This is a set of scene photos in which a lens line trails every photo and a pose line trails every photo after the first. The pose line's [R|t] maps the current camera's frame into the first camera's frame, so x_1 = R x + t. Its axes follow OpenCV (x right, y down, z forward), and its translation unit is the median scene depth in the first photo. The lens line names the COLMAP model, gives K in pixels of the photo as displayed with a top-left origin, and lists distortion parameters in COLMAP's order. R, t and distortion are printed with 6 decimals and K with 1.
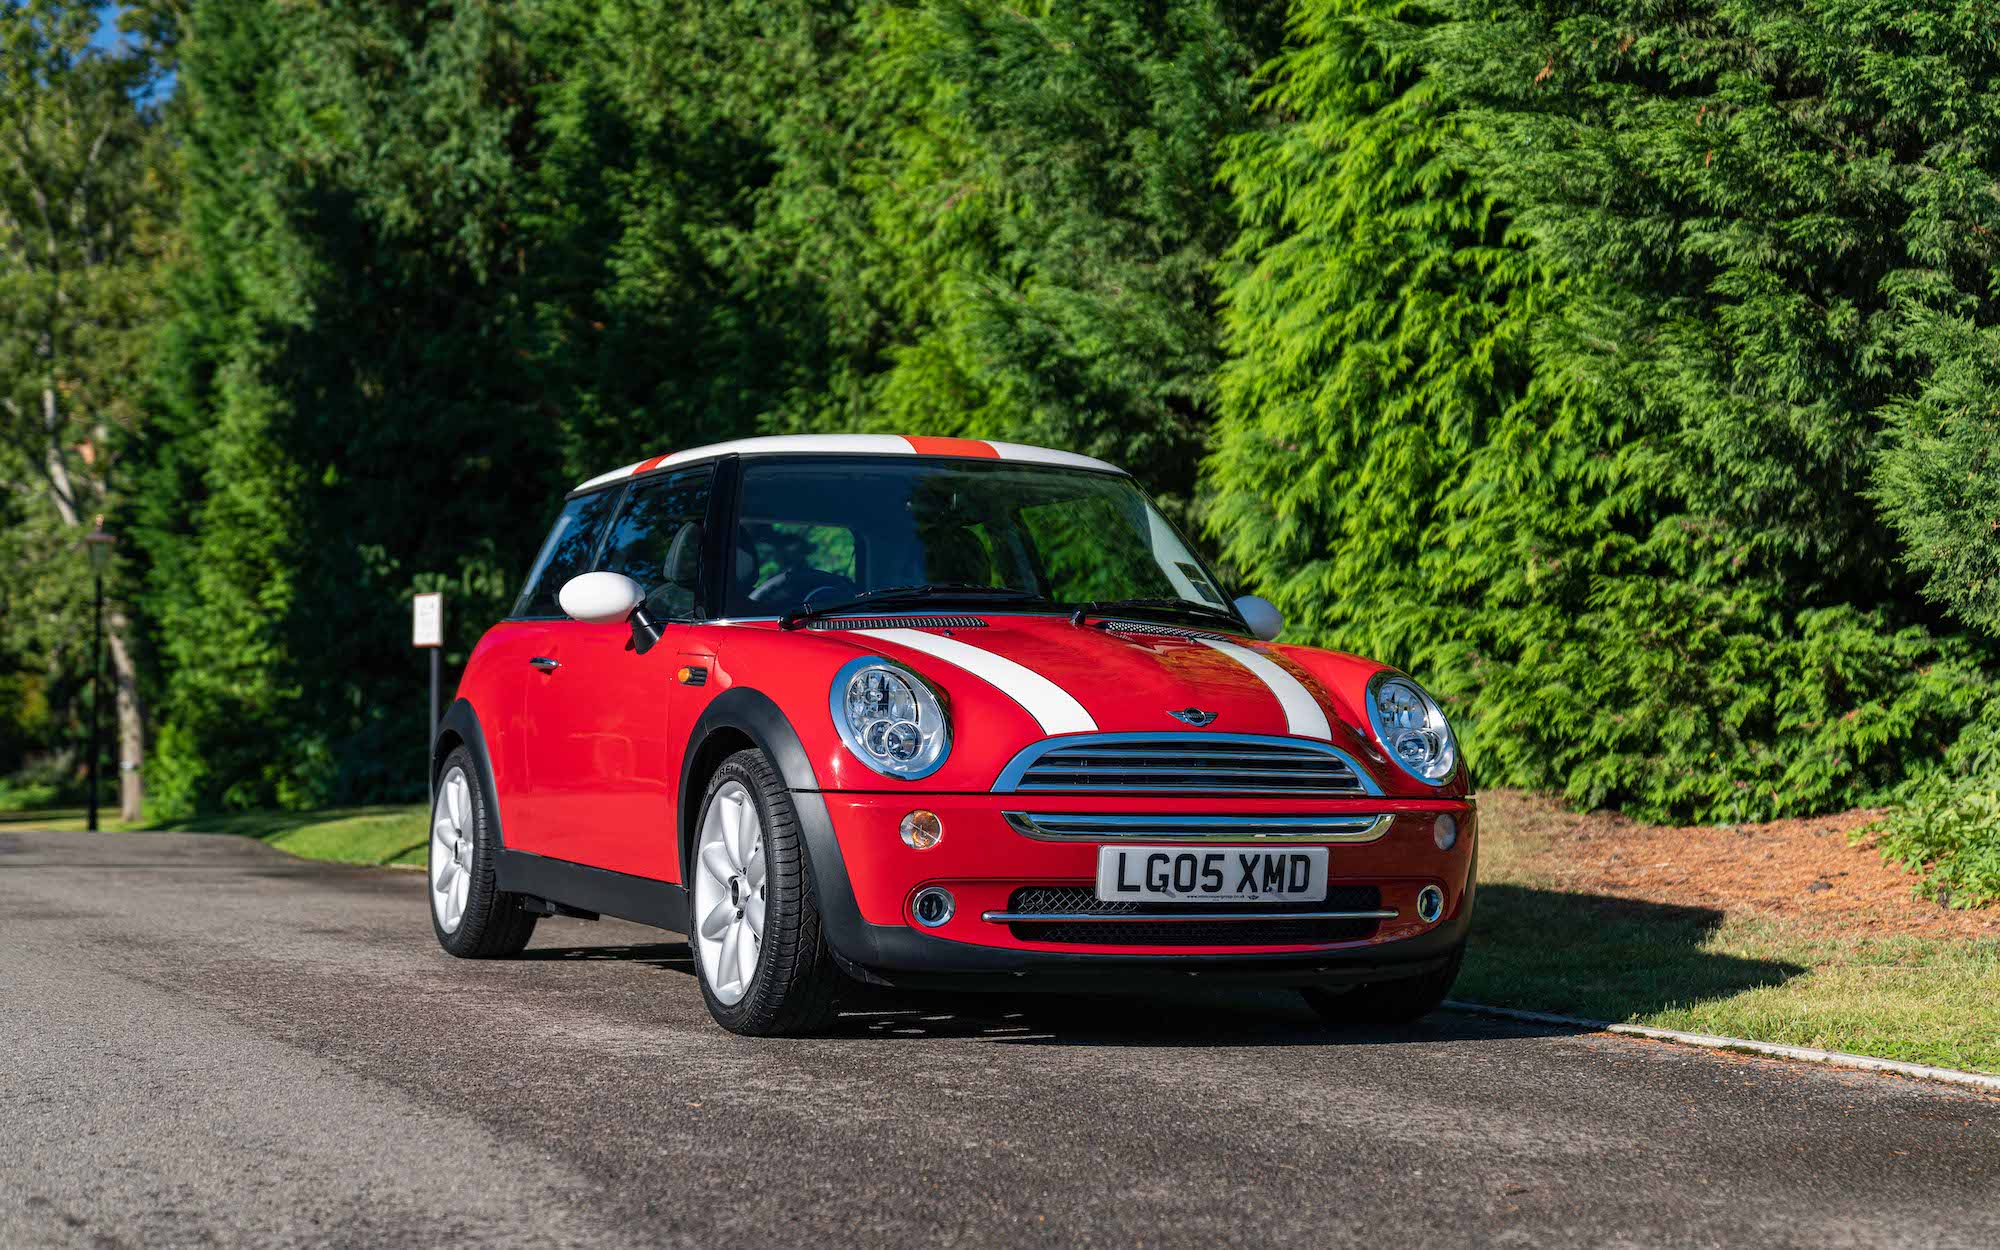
lens RADIAL K [[3092.5, 0, 990.0], [0, 3092.5, 615.7], [0, 0, 1]] dist [0.037360, 0.000000]
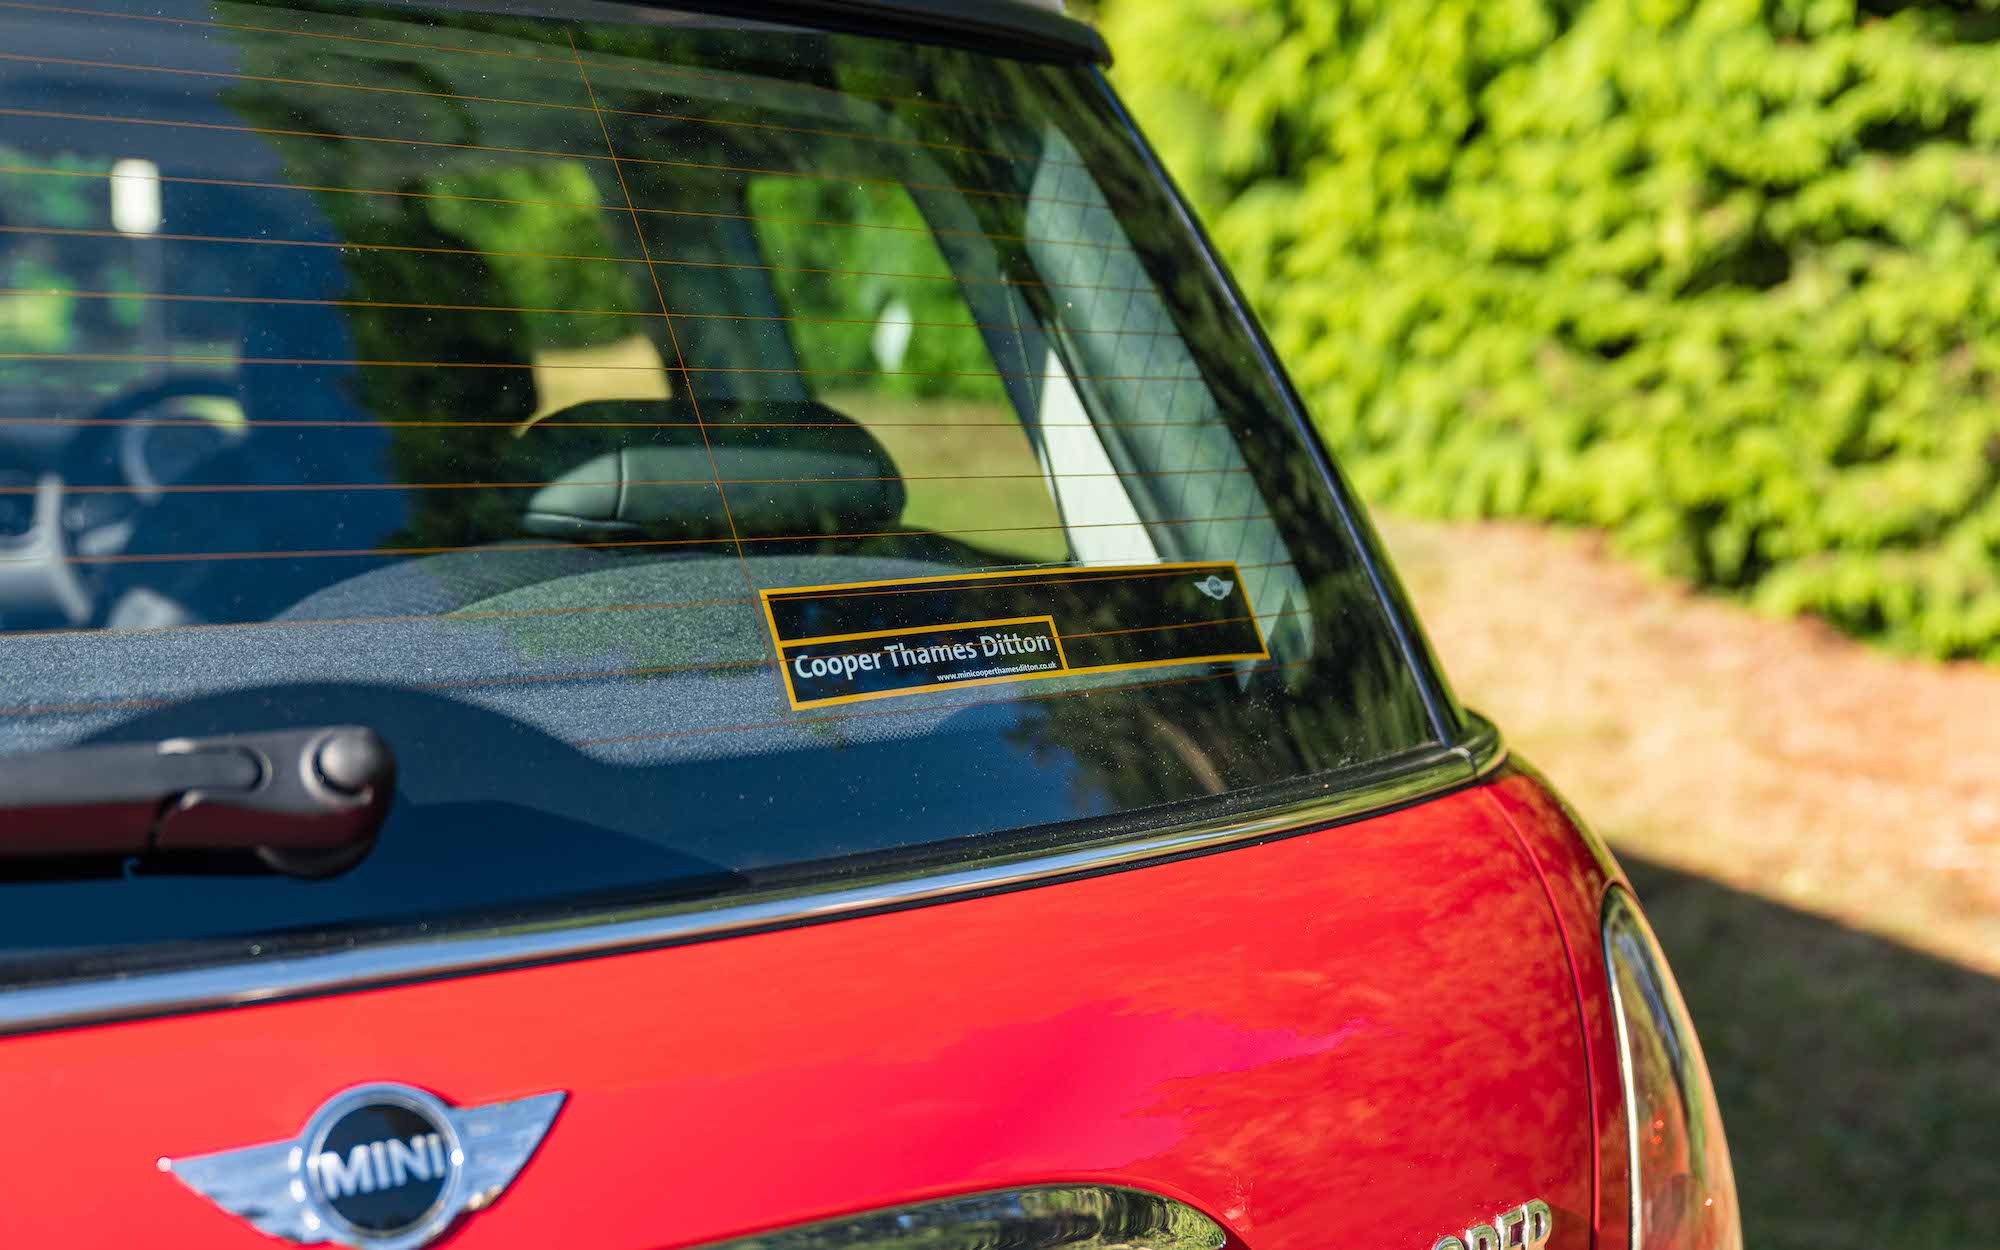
lens RADIAL K [[2091.8, 0, 999.1], [0, 2091.8, 633.7], [0, 0, 1]] dist [0.012724, 0.000000]
pose [[0.993529, 0.006127, 0.113413, -0.013531], [-0.030885, 0.975493, 0.217853, -0.023183], [-0.109299, -0.219946, 0.969370, 0.575546]]
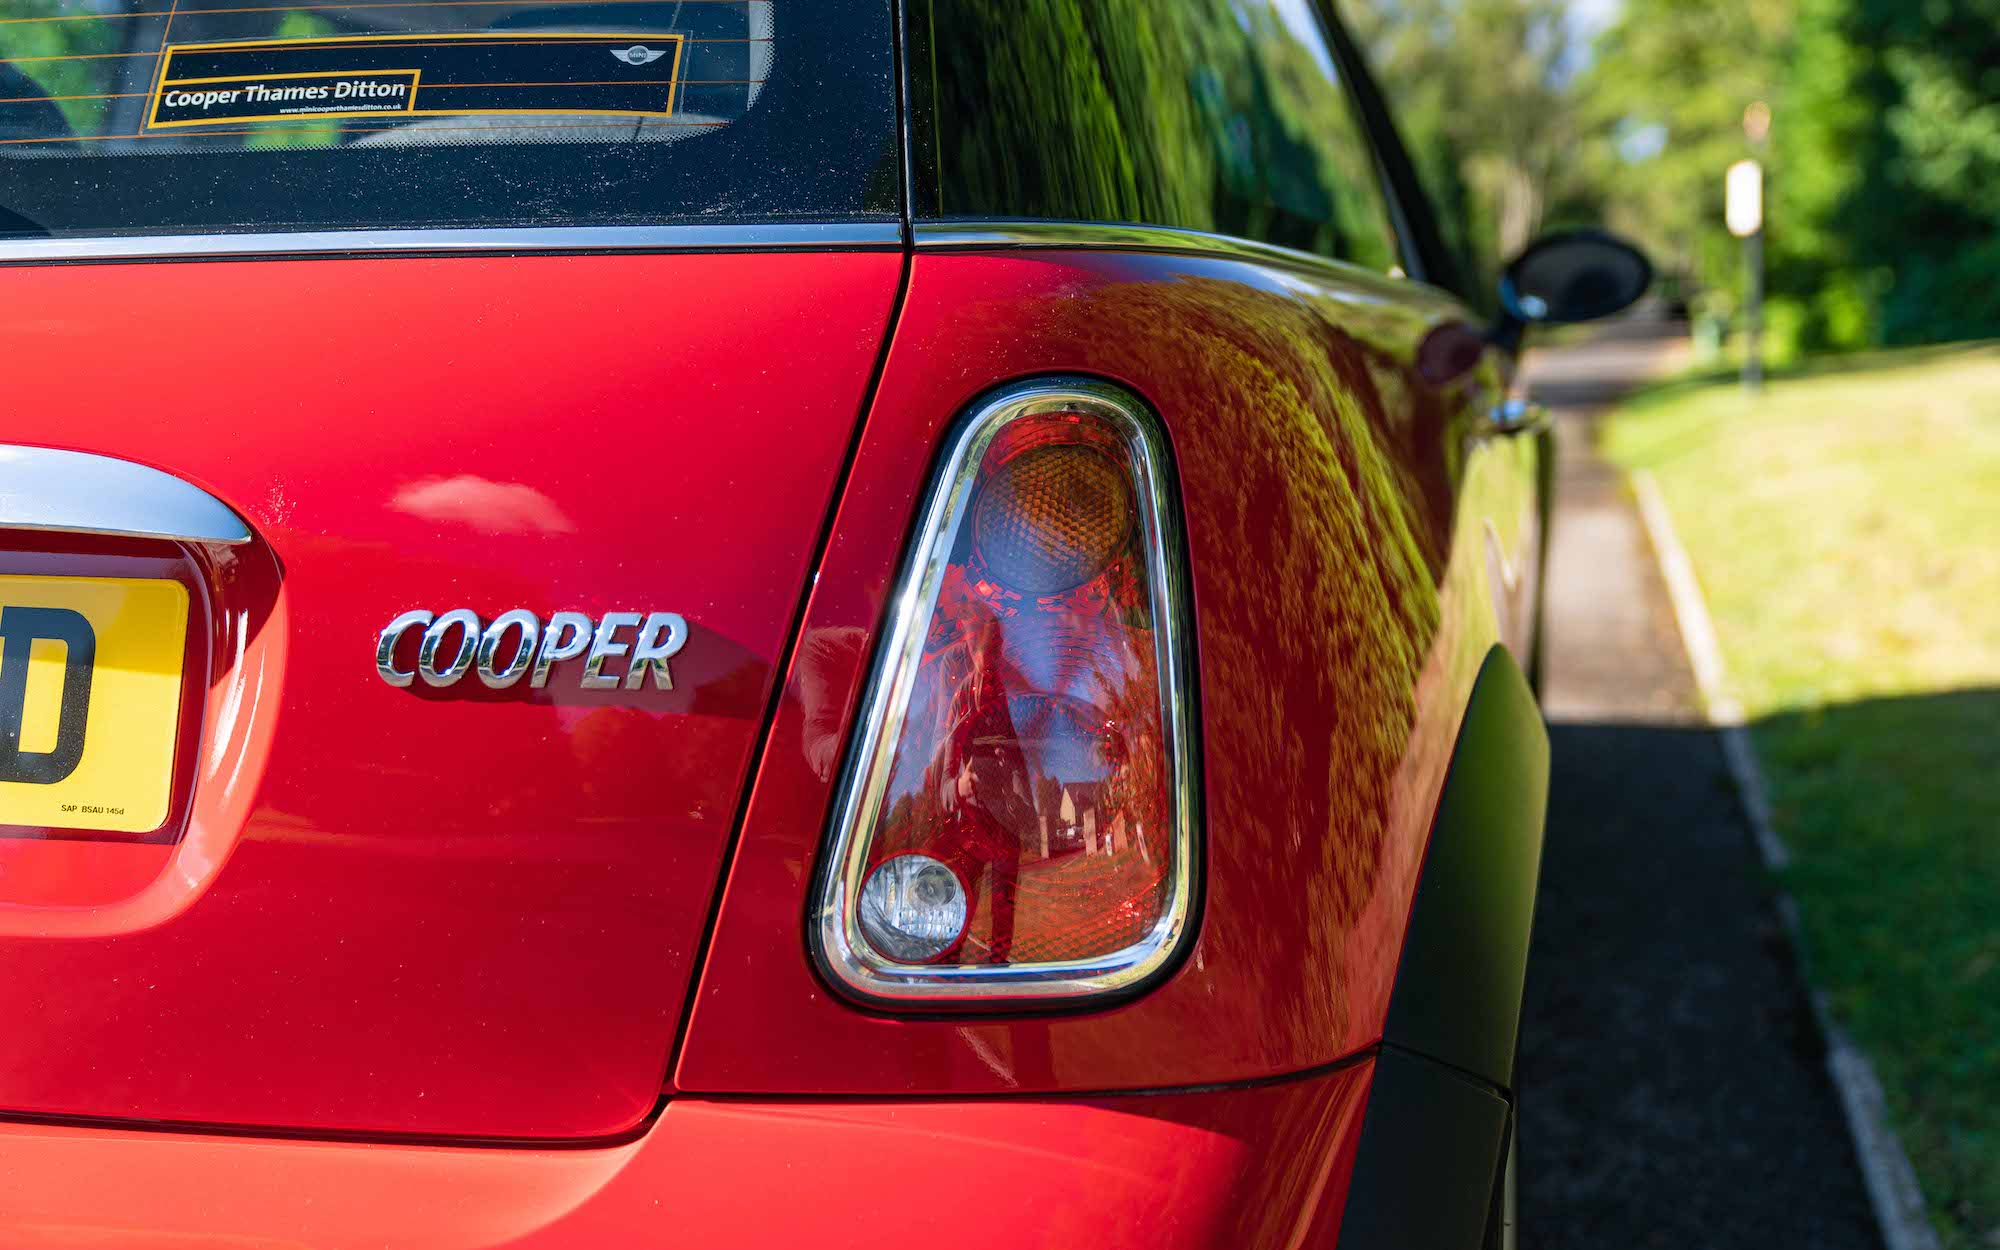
lens RADIAL K [[1972.4, 0, 990.7], [0, 1972.4, 587.9], [0, 0, 1]] dist [-0.013373, 0.000000]
pose [[0.756176, 0.065012, -0.651131, 0.063874], [0.064359, 0.982839, 0.172874, -0.000691], [0.651195, -0.172630, 0.739015, 0.597360]]
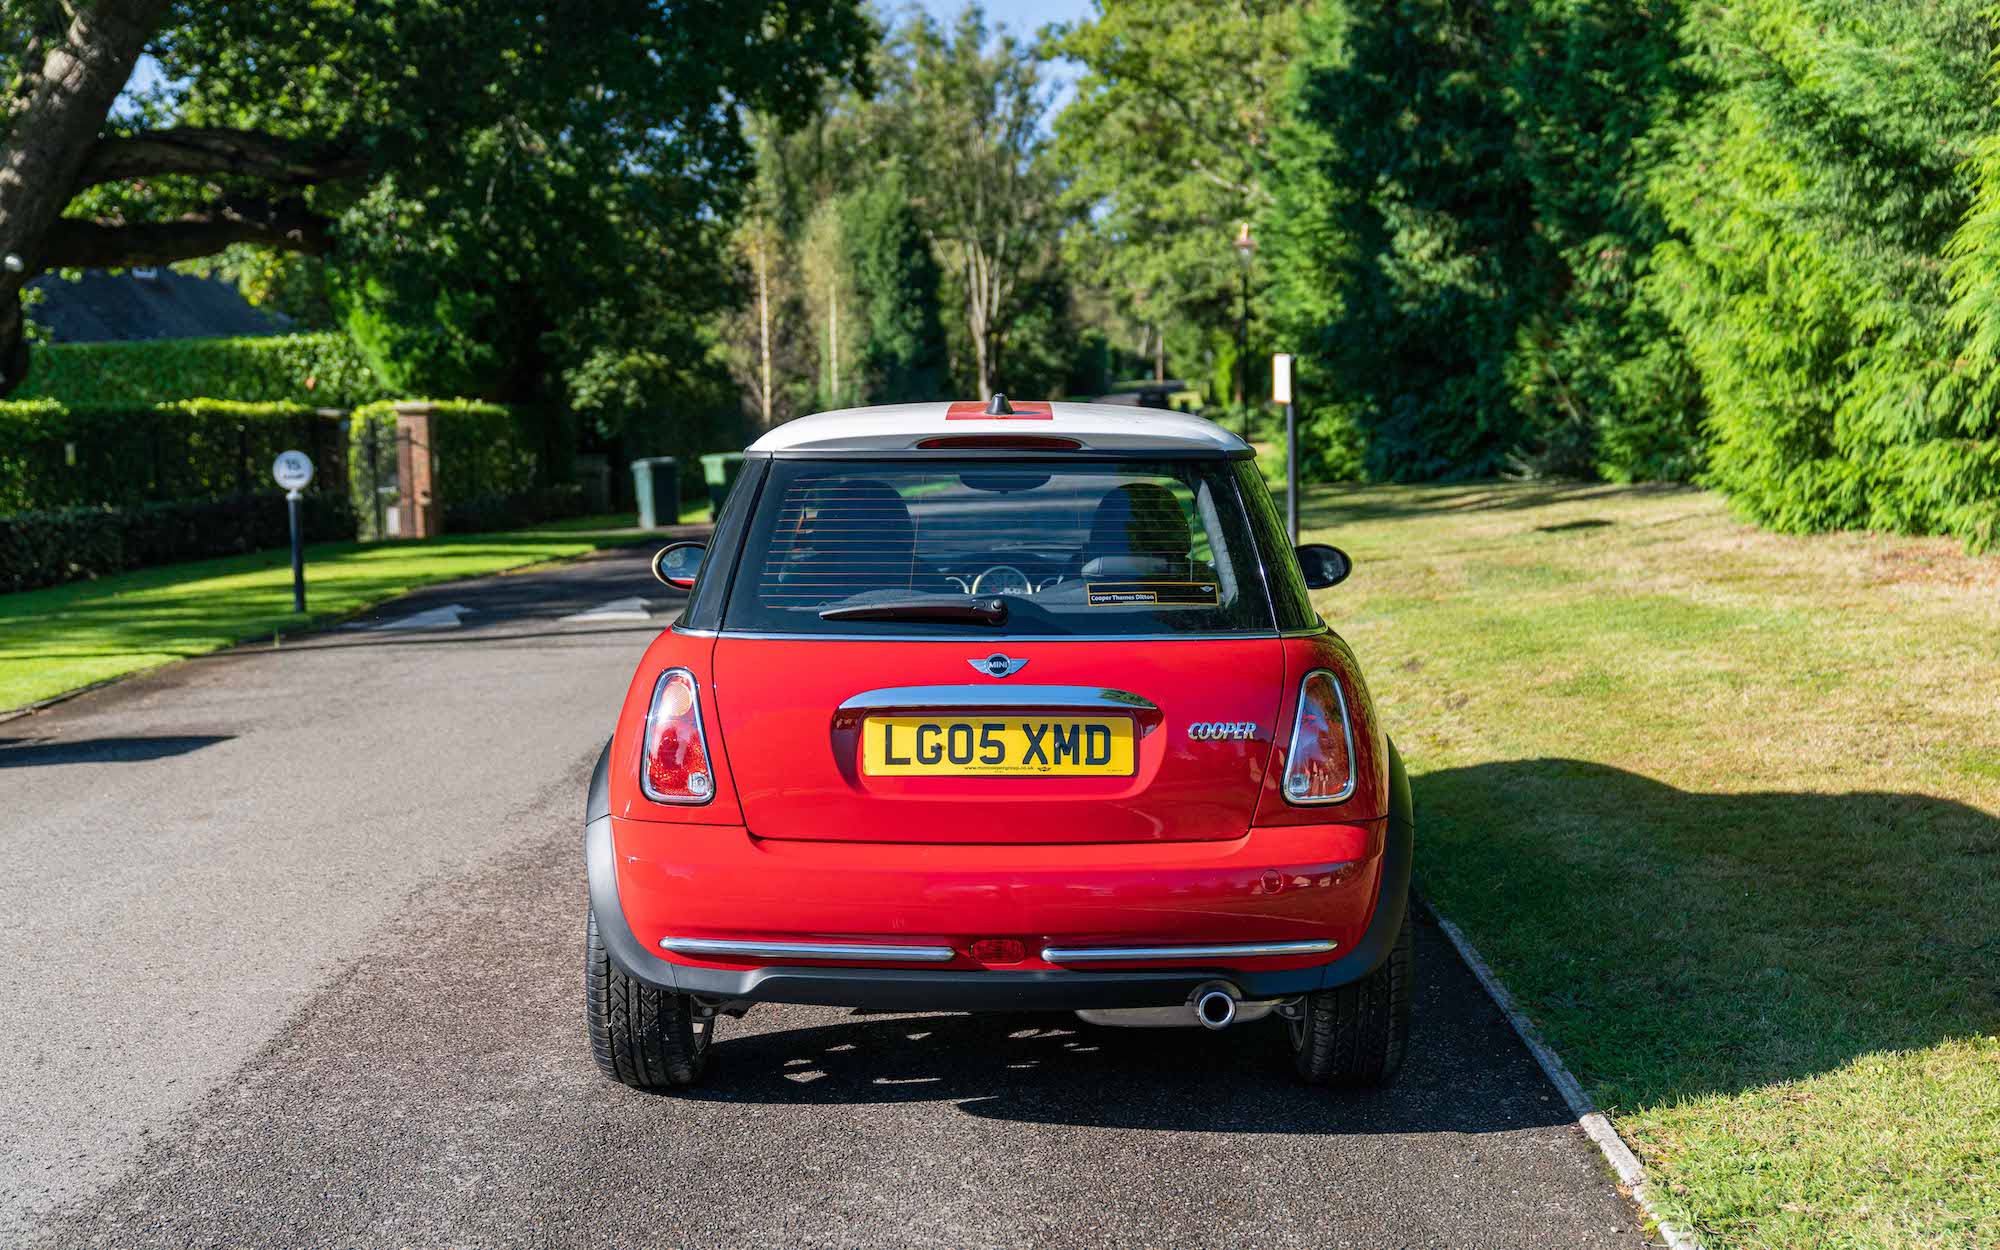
lens RADIAL K [[2370.3, 0, 1002.9], [0, 2370.3, 631.3], [0, 0, 1]] dist [0.005084, 0.000000]
pose [[0.906000, 0.028355, -0.422328, 0.133323], [0.037998, 0.988277, 0.147868, -0.059072], [0.421570, -0.150016, 0.894301, 0.294857]]
